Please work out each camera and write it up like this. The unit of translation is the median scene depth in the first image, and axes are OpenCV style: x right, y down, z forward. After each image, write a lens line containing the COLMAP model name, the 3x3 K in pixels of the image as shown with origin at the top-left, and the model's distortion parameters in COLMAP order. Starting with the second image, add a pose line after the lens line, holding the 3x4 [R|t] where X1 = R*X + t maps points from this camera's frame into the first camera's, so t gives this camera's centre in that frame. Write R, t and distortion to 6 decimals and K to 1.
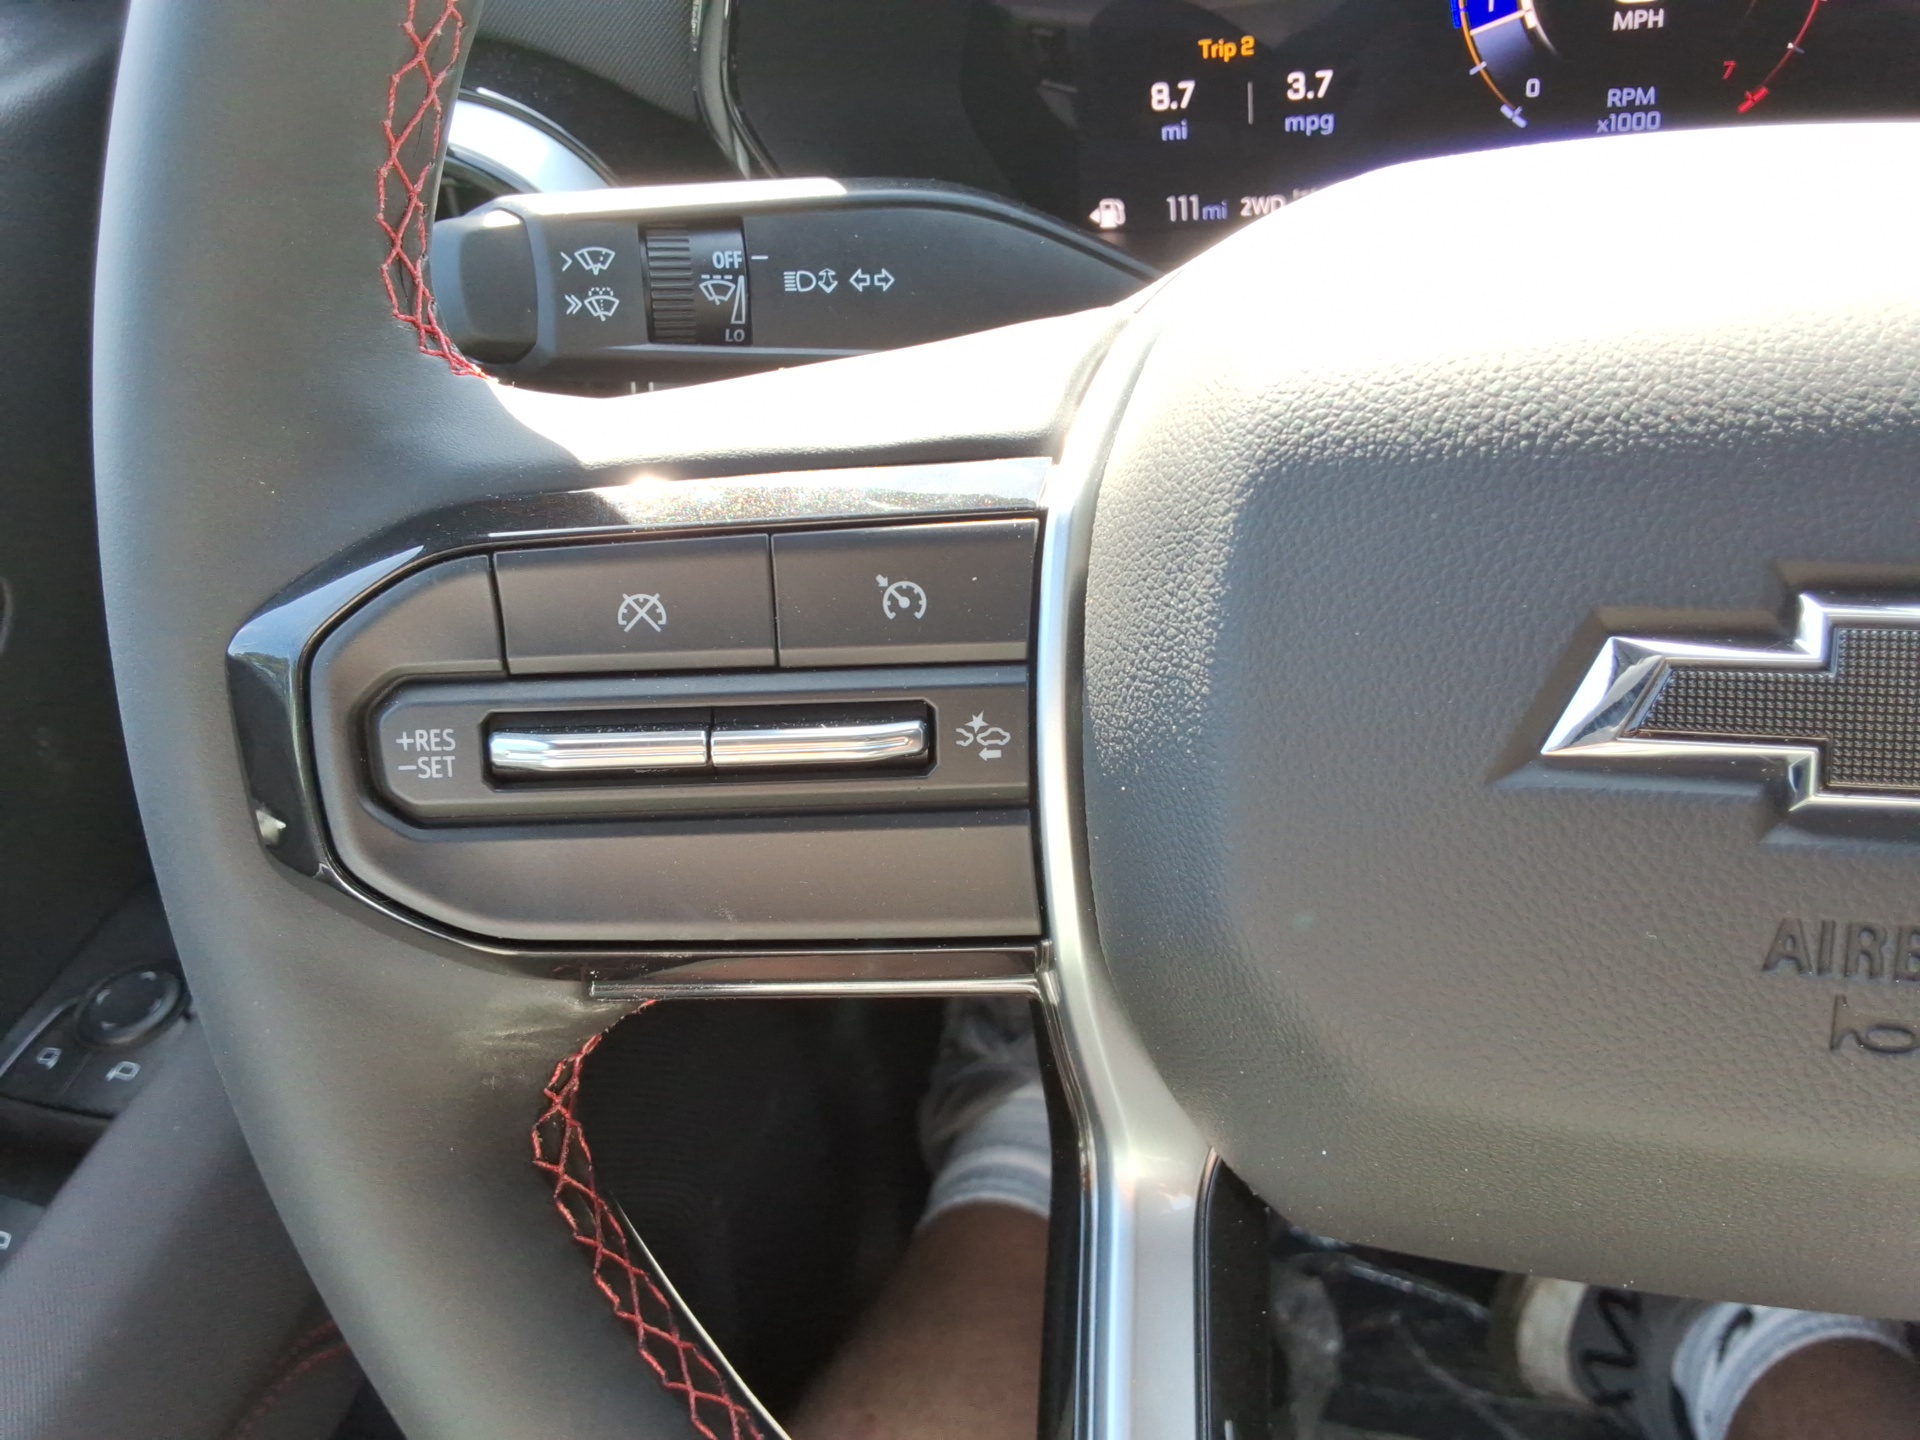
lens RADIAL K [[1586.4, 0, 978.6], [0, 1586.4, 702.4], [0, 0, 1]] dist [0.137499, -0.259585]
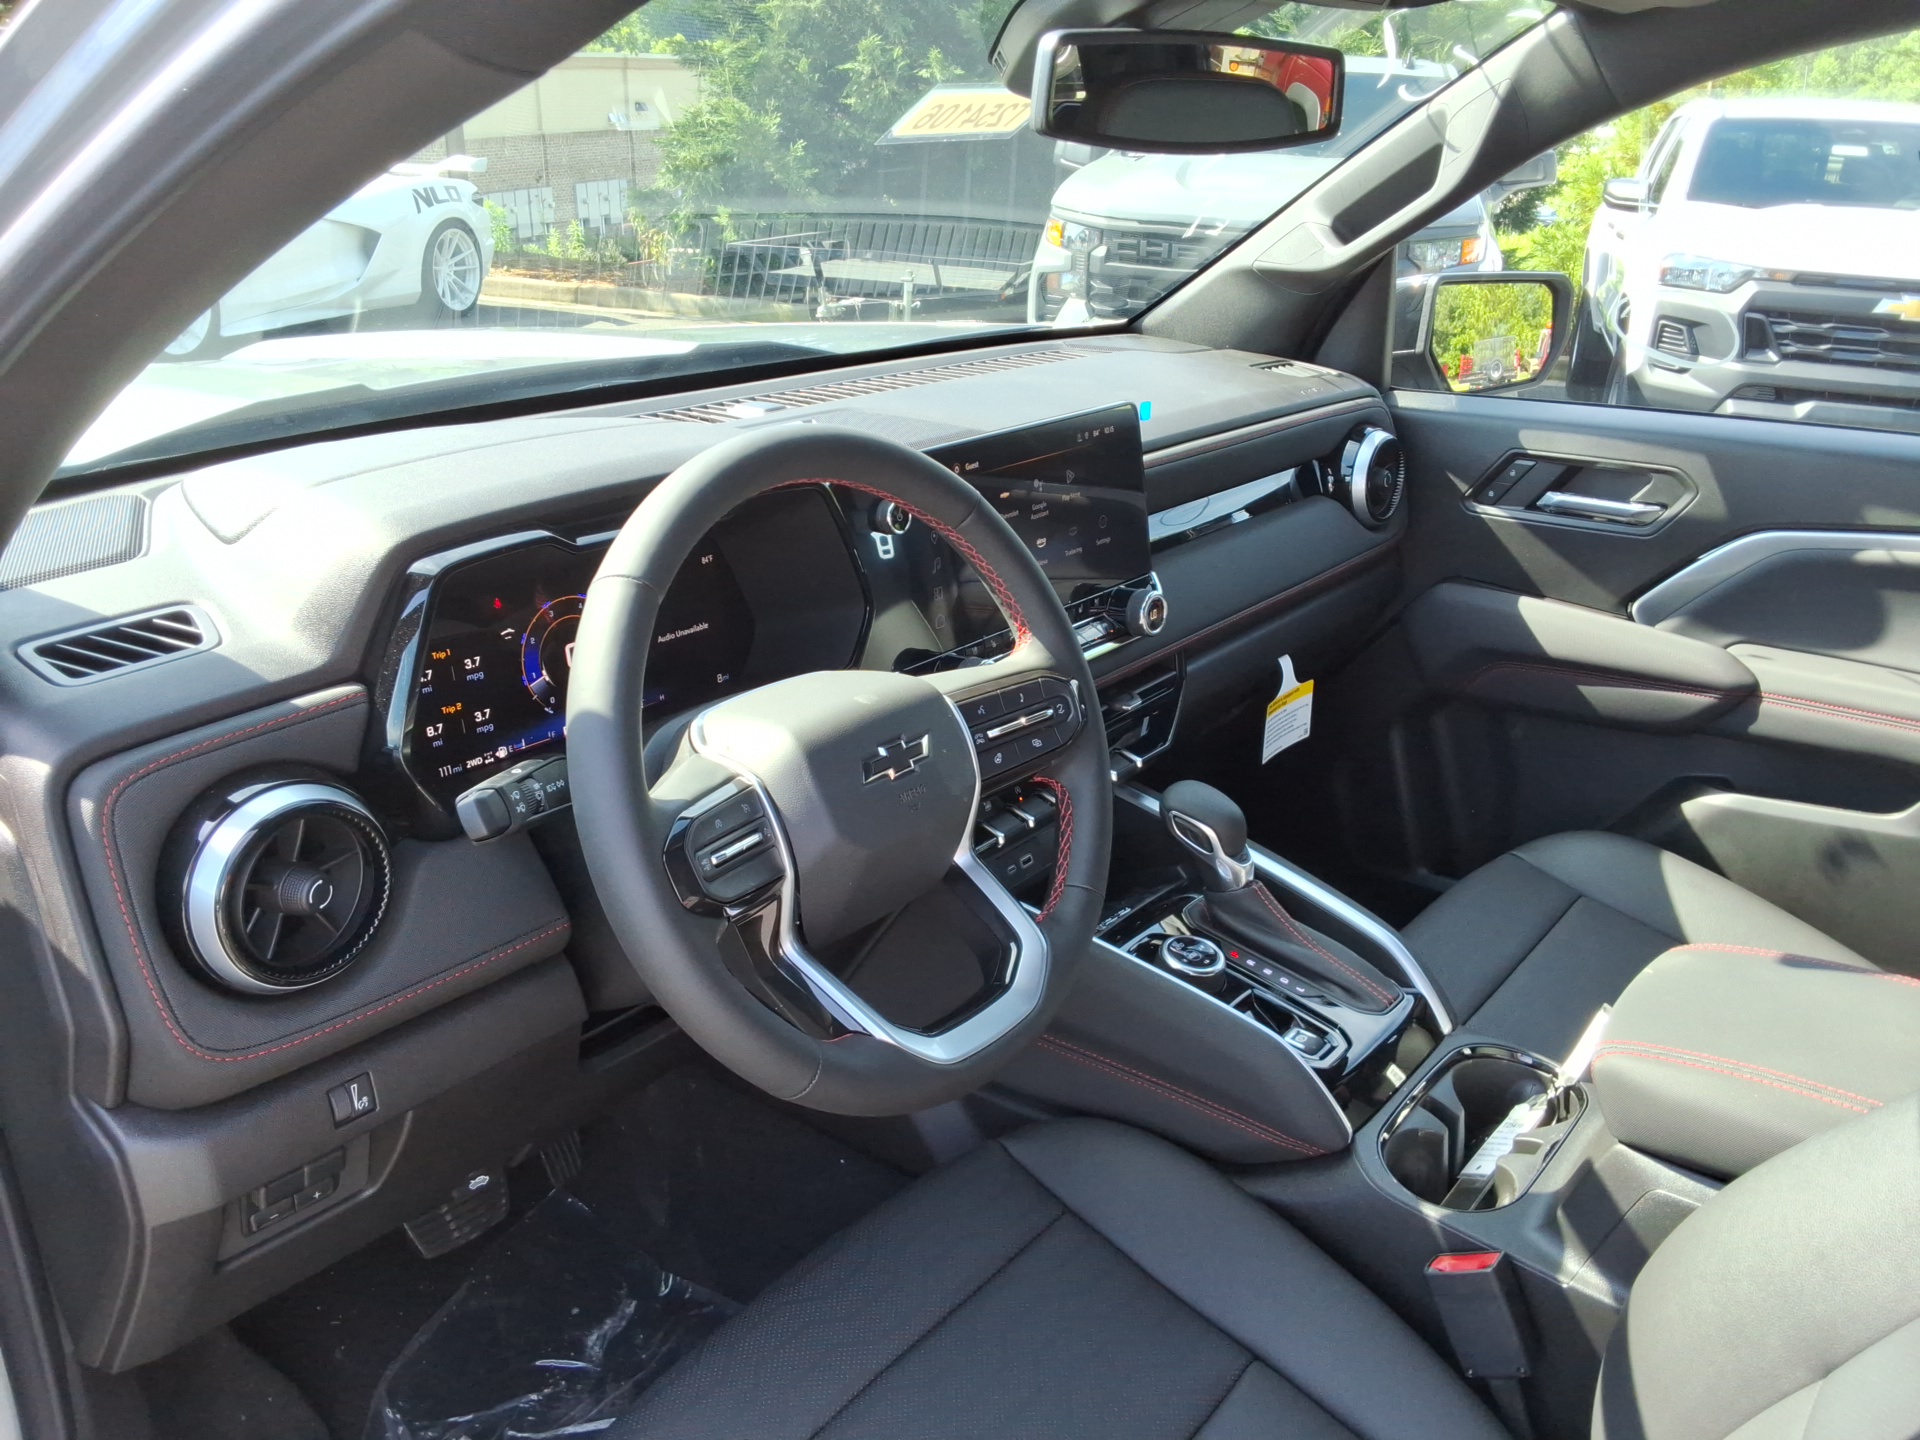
lens RADIAL K [[1557.3, 0, 981.5], [0, 1557.3, 698.1], [0, 0, 1]] dist [0.138504, -0.240724]
pose [[0.412204, -0.181447, 0.892841, -1.839787], [0.469360, 0.882214, -0.037406, 0.069077], [-0.780890, 0.434483, 0.448816, -0.829382]]
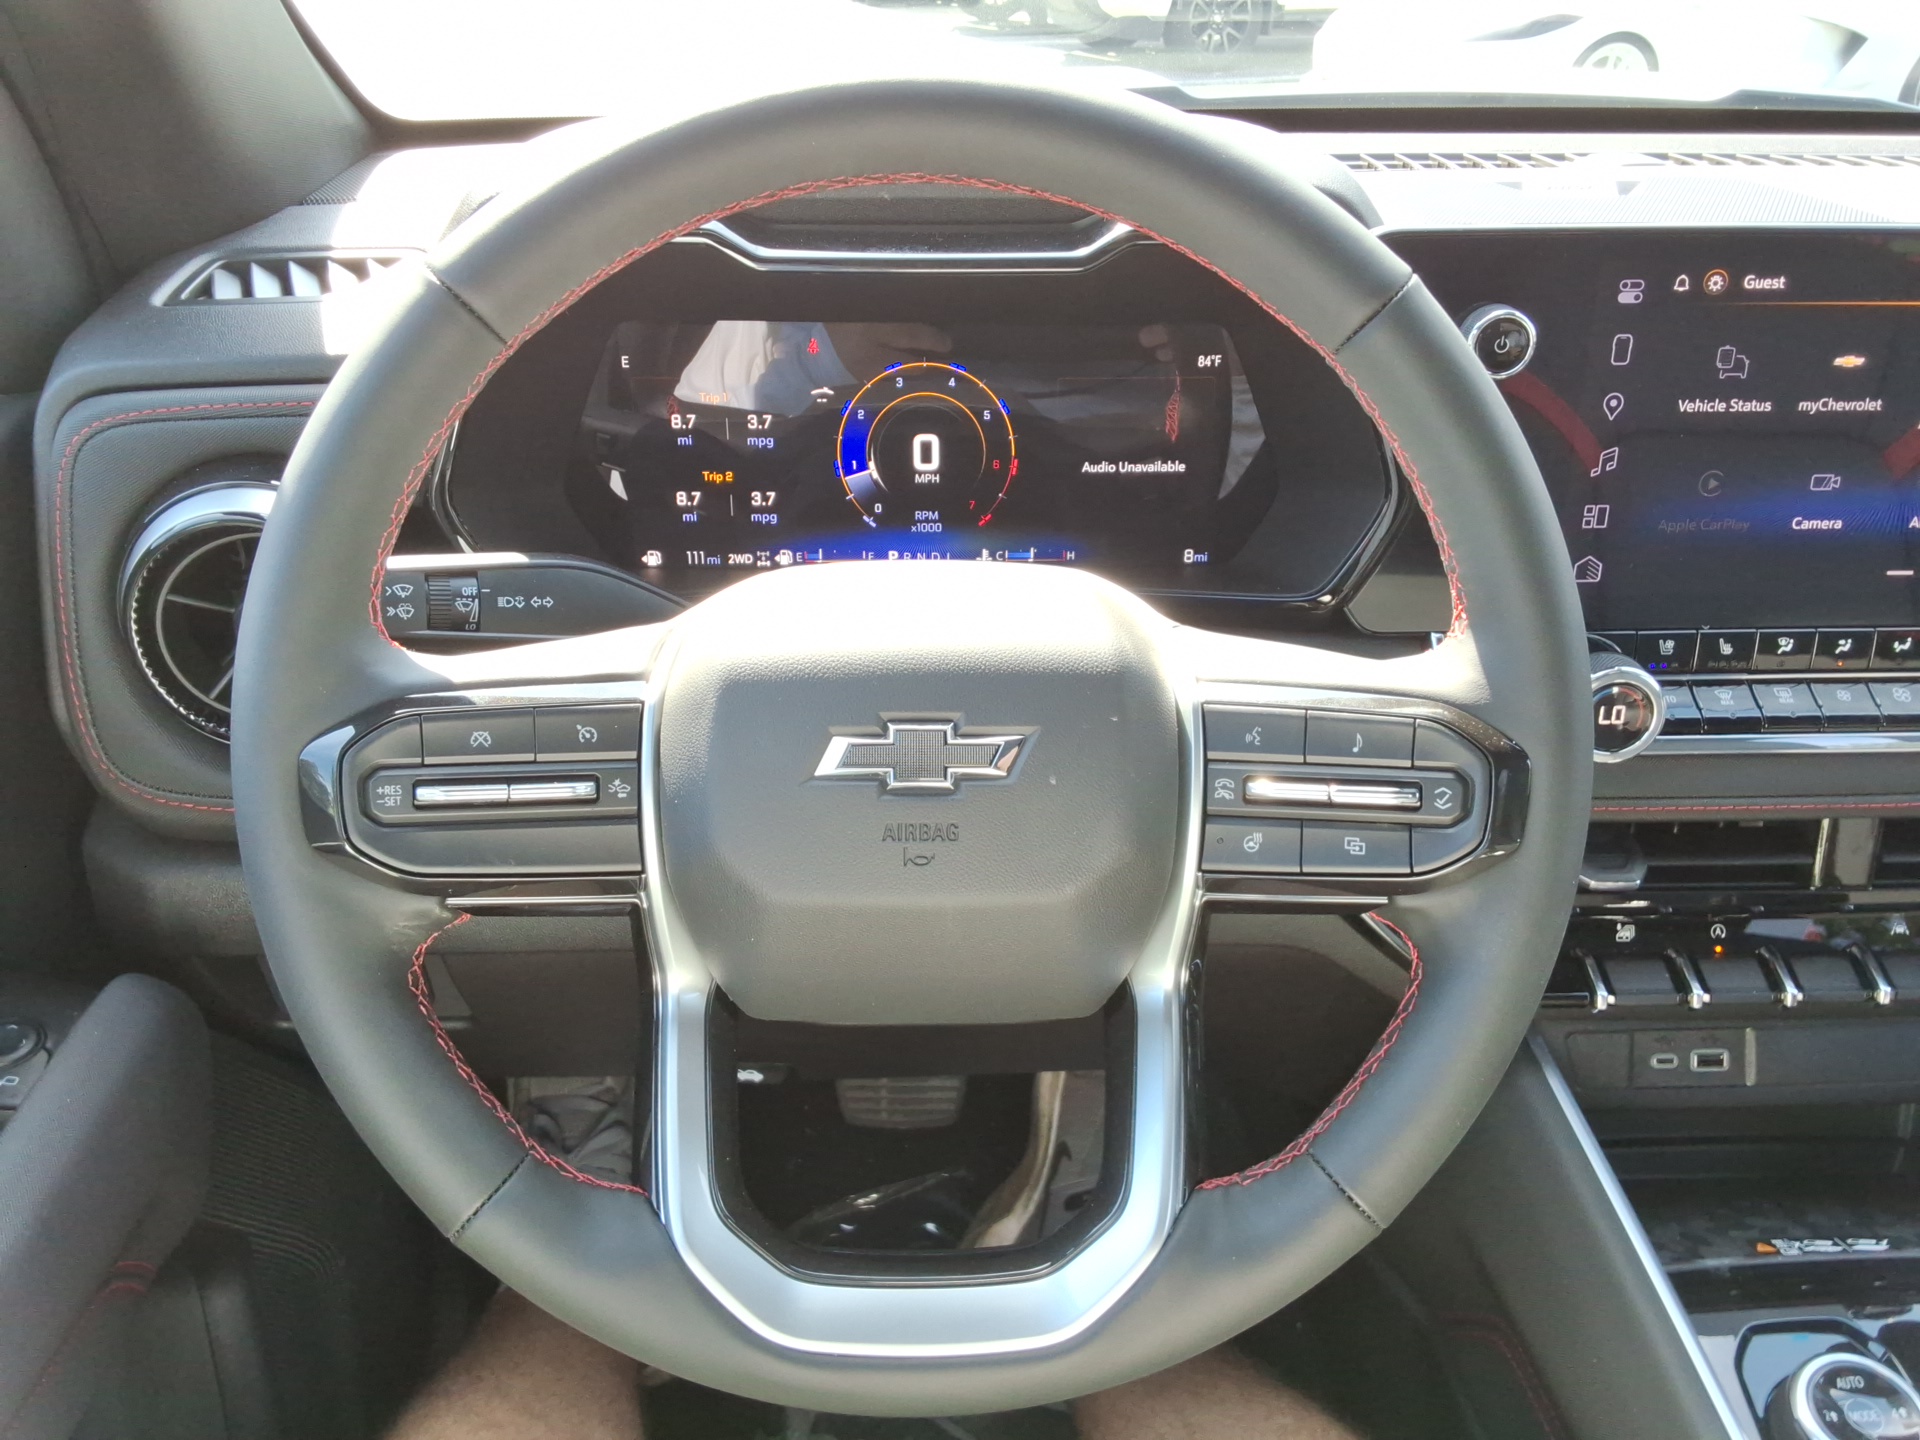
lens RADIAL K [[1557.3, 0, 981.5], [0, 1557.3, 698.1], [0, 0, 1]] dist [0.138504, -0.240724]
pose [[0.954236, 0.008139, 0.298943, -0.097497], [0.042127, 0.986004, -0.161314, 0.153803], [-0.296072, 0.166525, 0.940538, -0.776900]]
